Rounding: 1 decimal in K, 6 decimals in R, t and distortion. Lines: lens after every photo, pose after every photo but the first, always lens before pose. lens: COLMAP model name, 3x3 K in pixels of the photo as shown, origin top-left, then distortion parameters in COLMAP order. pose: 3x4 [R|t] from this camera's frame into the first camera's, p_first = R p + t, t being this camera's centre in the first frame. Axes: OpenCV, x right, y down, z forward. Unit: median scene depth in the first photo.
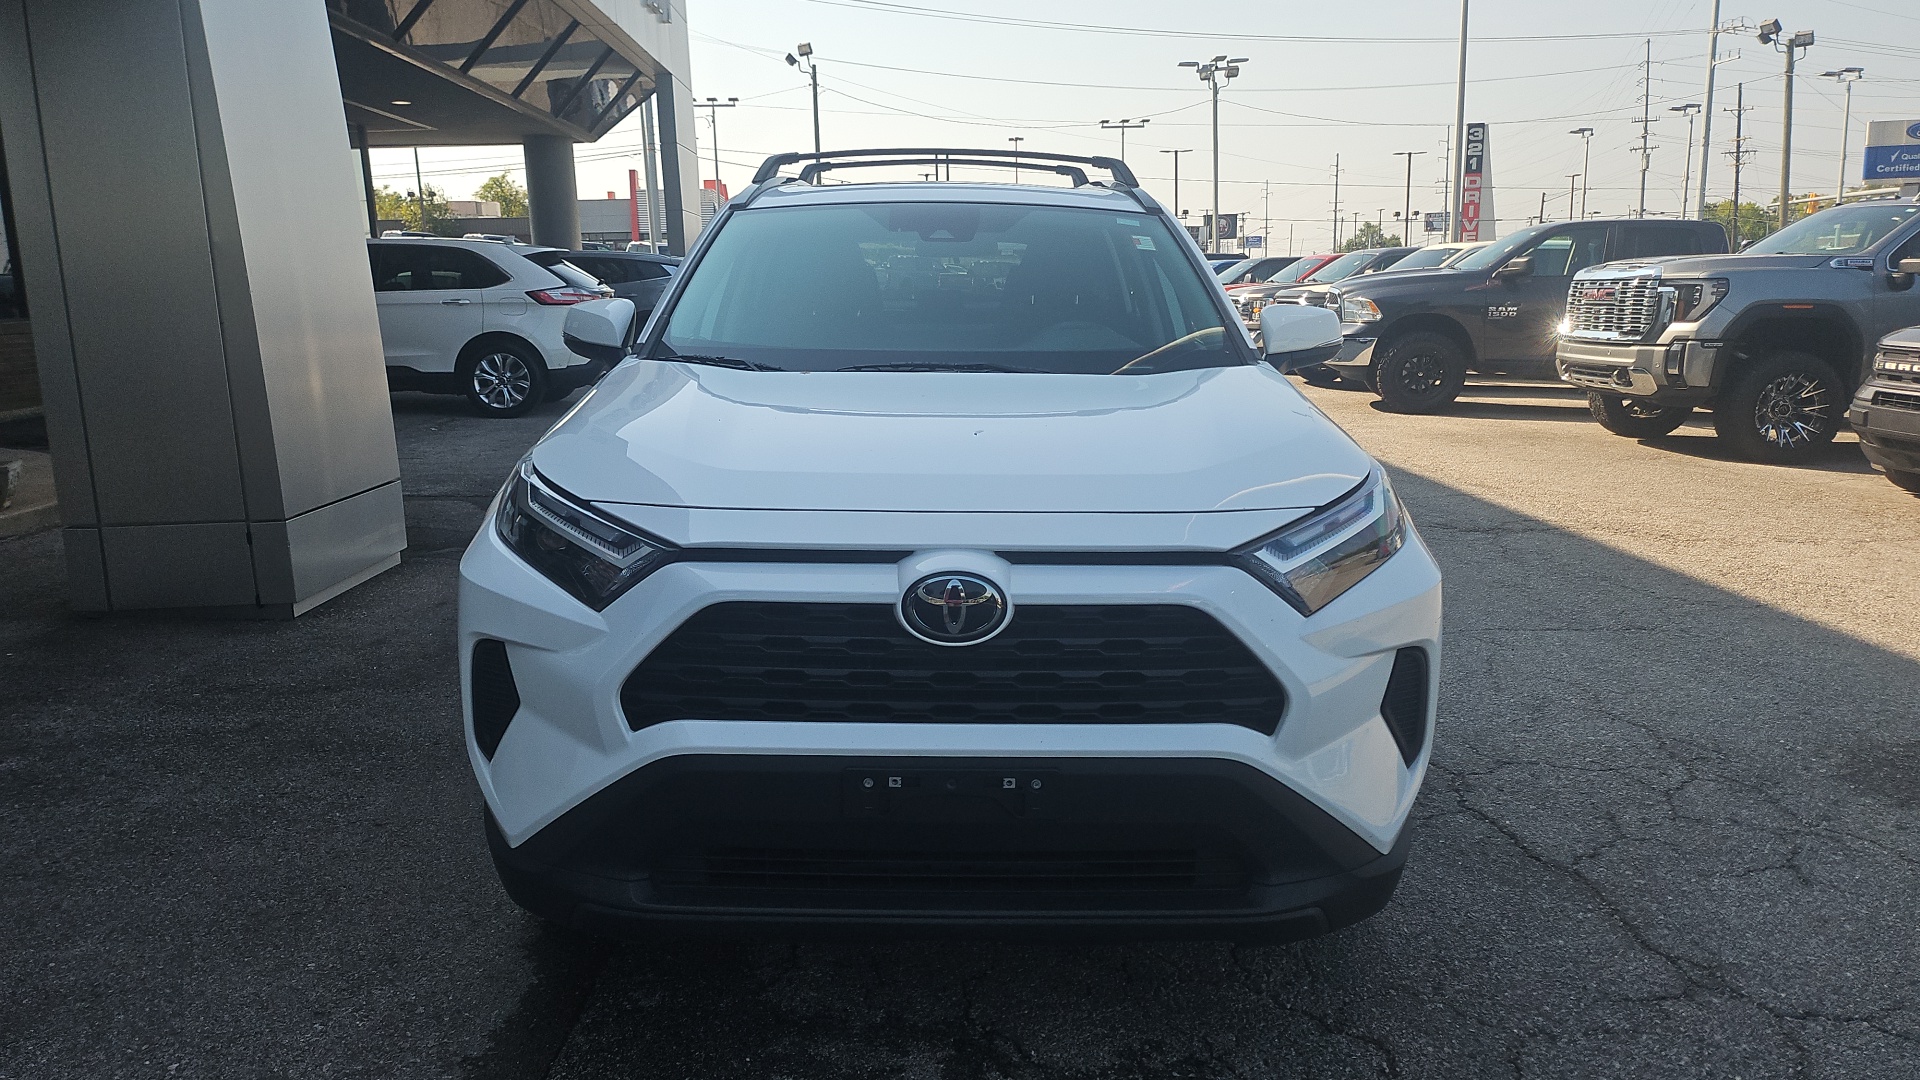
lens RADIAL K [[1375.5, 0, 958.7], [0, 1375.5, 553.1], [0, 0, 1]] dist [0.064006, -0.036059]
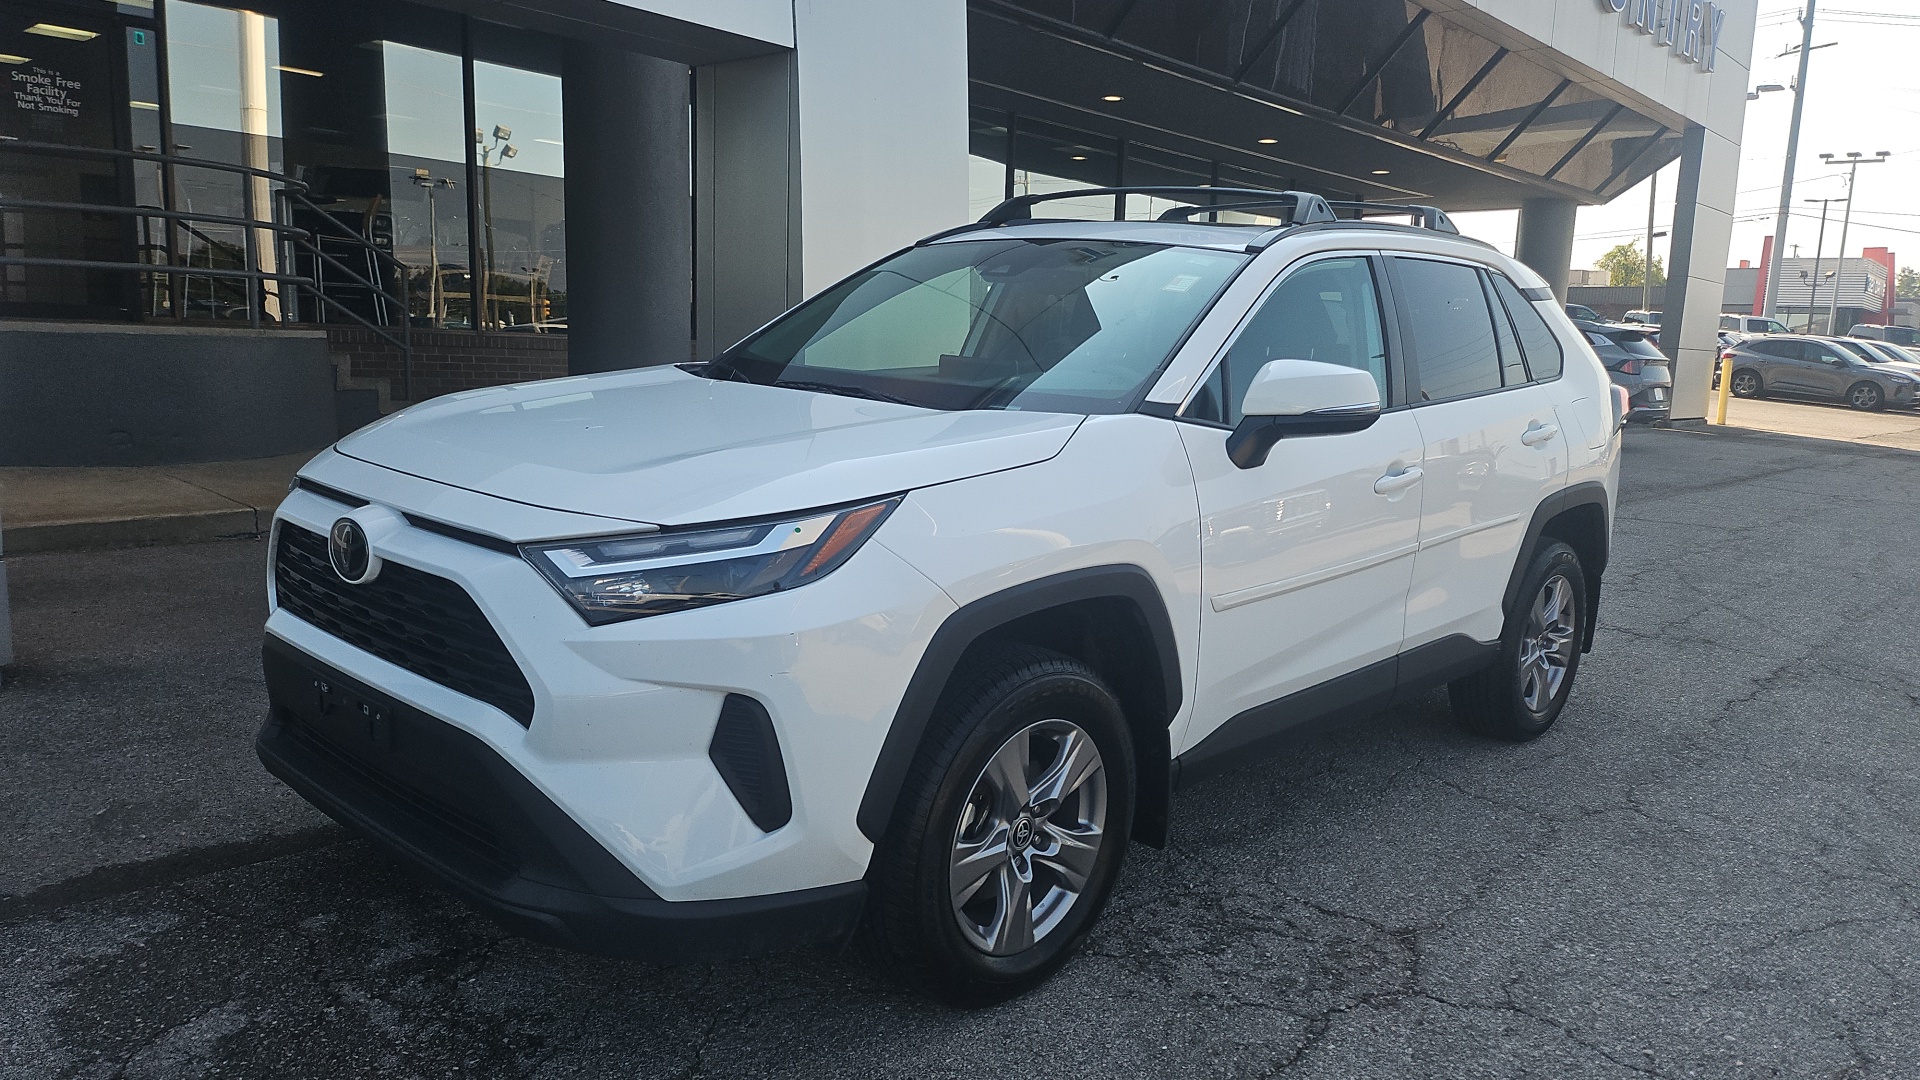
lens RADIAL K [[1421.4, 0, 951.5], [0, 1421.4, 534.7], [0, 0, 1]] dist [-0.003196, -0.007978]
pose [[0.713976, 0.138617, -0.686312, 0.384425], [-0.182400, 0.983185, 0.008825, -0.025661], [0.675994, 0.118883, 0.727254, 0.140802]]
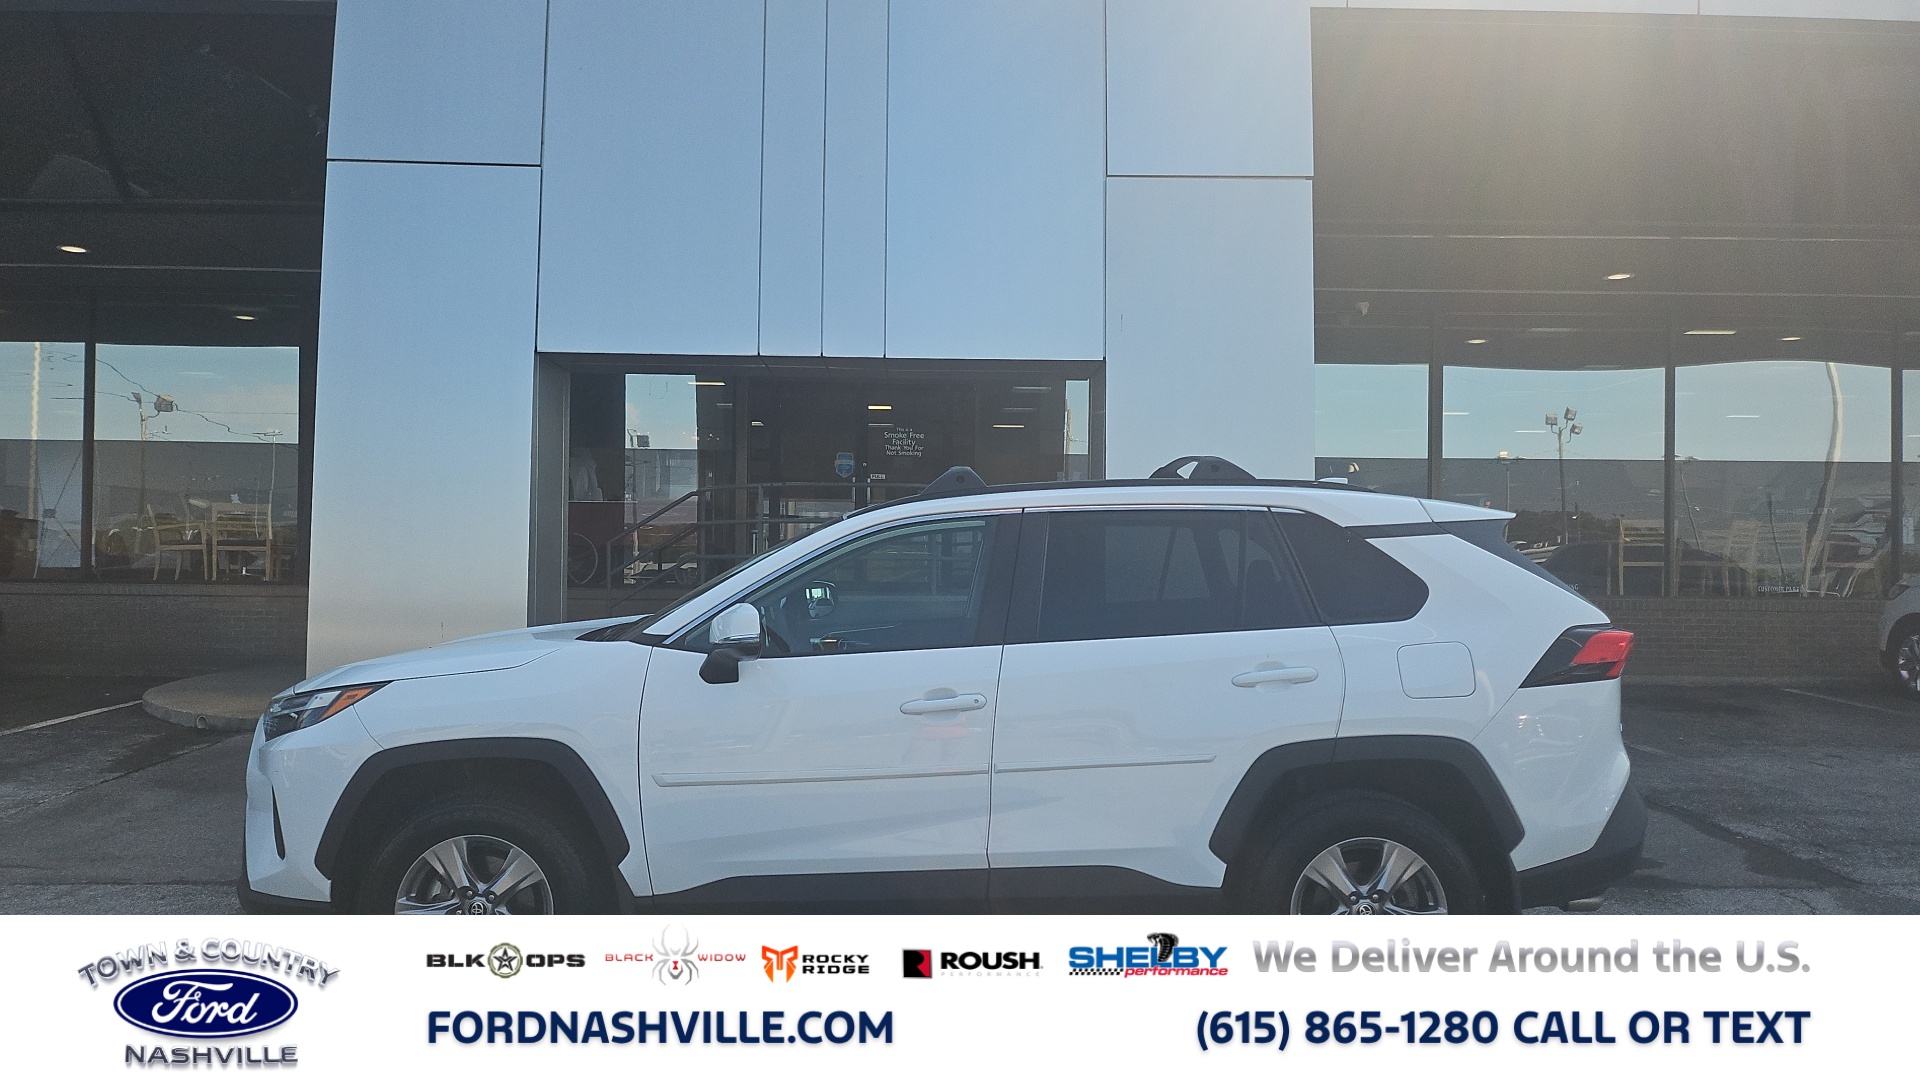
lens RADIAL K [[1375.5, 0, 958.6], [0, 1375.5, 566.1], [0, 0, 1]] dist [0.064006, -0.036059]
pose [[-0.016620, 0.006676, -0.999840, 0.744095], [-0.211292, 0.977371, 0.010038, -0.142802], [0.977282, 0.211425, -0.014833, 0.656279]]
